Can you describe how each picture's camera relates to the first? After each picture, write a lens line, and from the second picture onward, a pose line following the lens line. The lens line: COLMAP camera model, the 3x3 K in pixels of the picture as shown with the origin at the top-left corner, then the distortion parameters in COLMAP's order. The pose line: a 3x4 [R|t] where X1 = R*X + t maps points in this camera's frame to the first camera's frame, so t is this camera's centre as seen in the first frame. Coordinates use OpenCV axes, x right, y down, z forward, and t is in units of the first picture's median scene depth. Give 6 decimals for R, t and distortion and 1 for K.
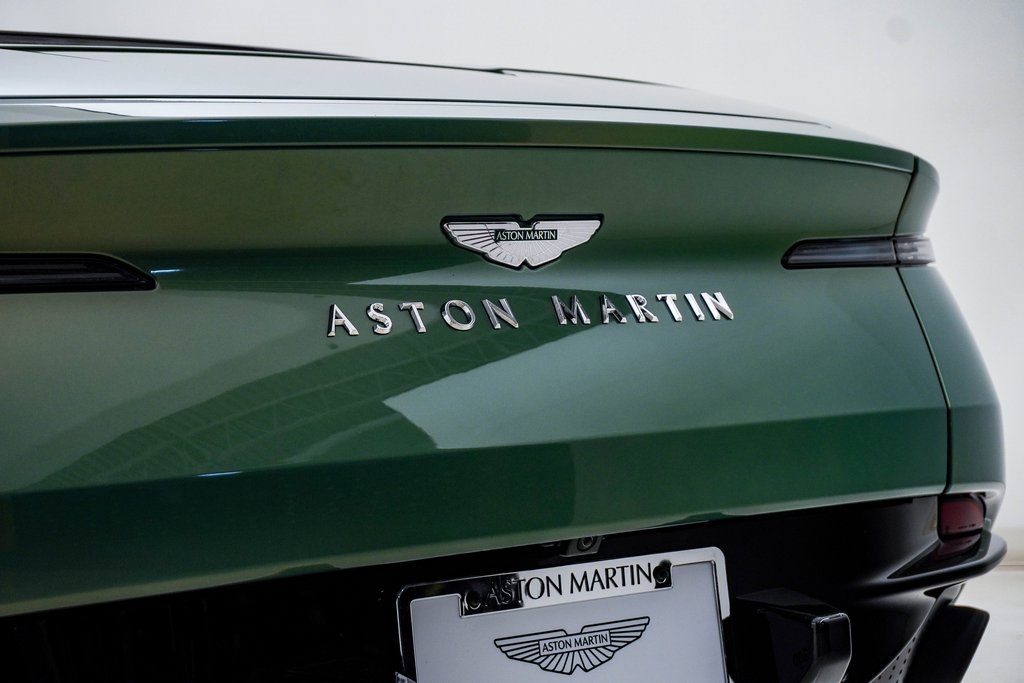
lens RADIAL K [[2187.7, 0, 512.7], [0, 2187.7, 341.9], [0, 0, 1]] dist [0.009362, 0.000000]
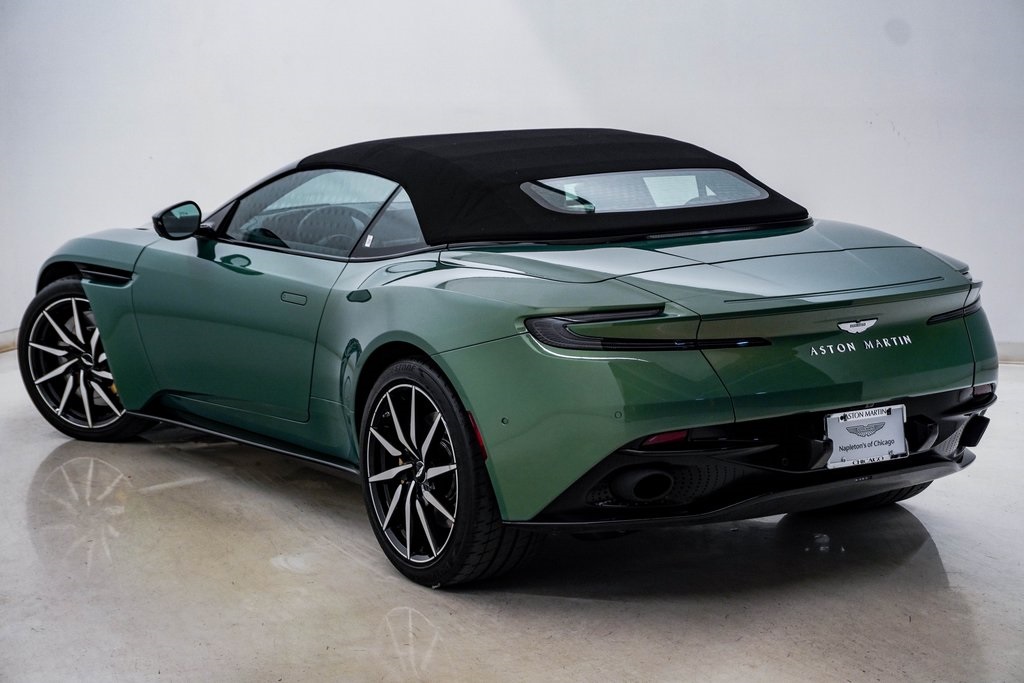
lens RADIAL K [[2187.7, 0, 517.6], [0, 2187.7, 335.1], [0, 0, 1]] dist [0.009362, 0.000000]
pose [[0.994929, 0.035160, -0.094239, -0.227670], [-0.022624, 0.991134, 0.130925, -0.526317], [0.098006, -0.128129, 0.986903, -2.901186]]
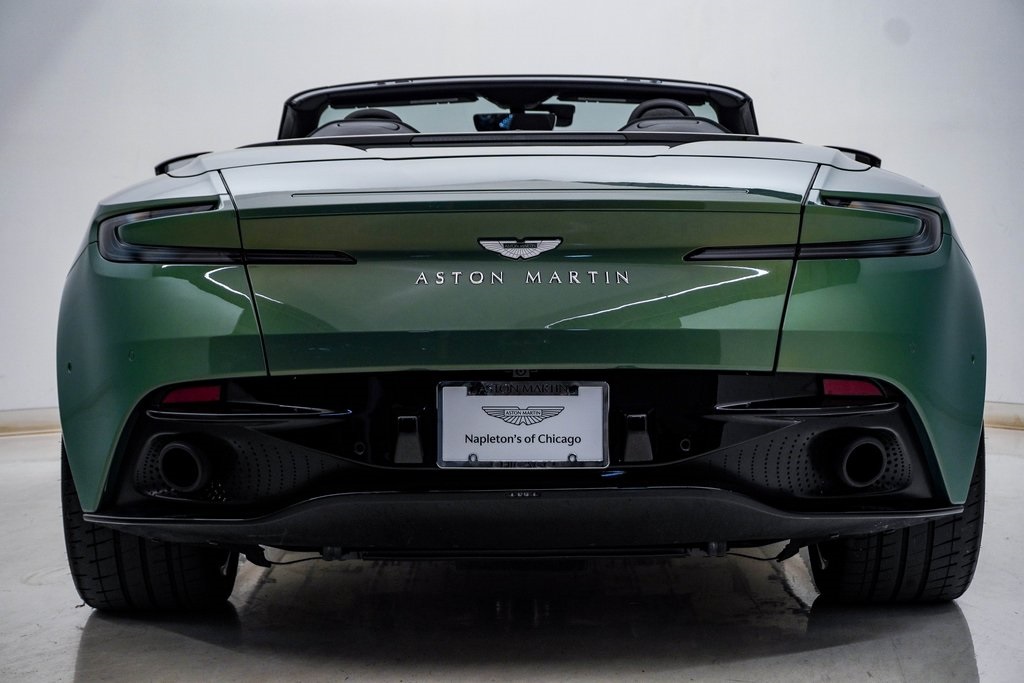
lens RADIAL K [[2187.7, 0, 509.7], [0, 2187.7, 341.9], [0, 0, 1]] dist [0.009362, 0.000000]
pose [[0.775351, 0.066463, -0.628023, 1.527923], [-0.033925, 0.997394, 0.063671, -0.096381], [0.630618, -0.028062, 0.775586, -0.898768]]
